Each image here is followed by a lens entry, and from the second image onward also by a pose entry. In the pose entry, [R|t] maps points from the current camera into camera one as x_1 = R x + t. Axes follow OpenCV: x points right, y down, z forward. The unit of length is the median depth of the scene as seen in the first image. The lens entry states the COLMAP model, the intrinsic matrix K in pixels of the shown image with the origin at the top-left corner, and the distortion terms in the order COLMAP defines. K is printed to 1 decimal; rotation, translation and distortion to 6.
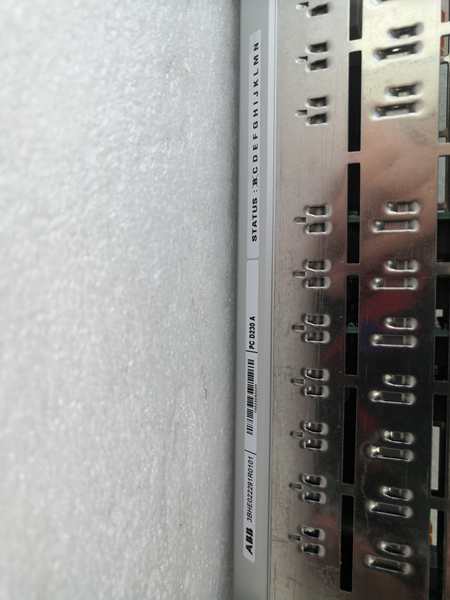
lens RADIAL K [[480.7, 0, 225.4], [0, 480.7, 300.8], [0, 0, 1]] dist [-0.060871, 0.073723]
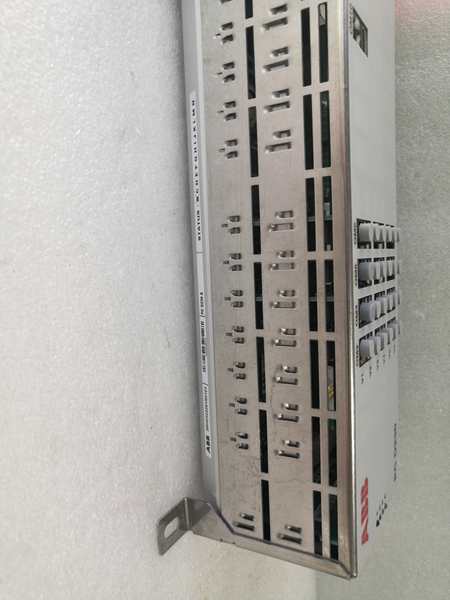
lens RADIAL K [[480.7, 0, 225.1], [0, 480.7, 300.4], [0, 0, 1]] dist [-0.060871, 0.073723]
pose [[0.988344, -0.034465, -0.148287, 0.373903], [0.045178, 0.996559, 0.069494, -0.044111], [0.145382, -0.075383, 0.986500, -0.466797]]
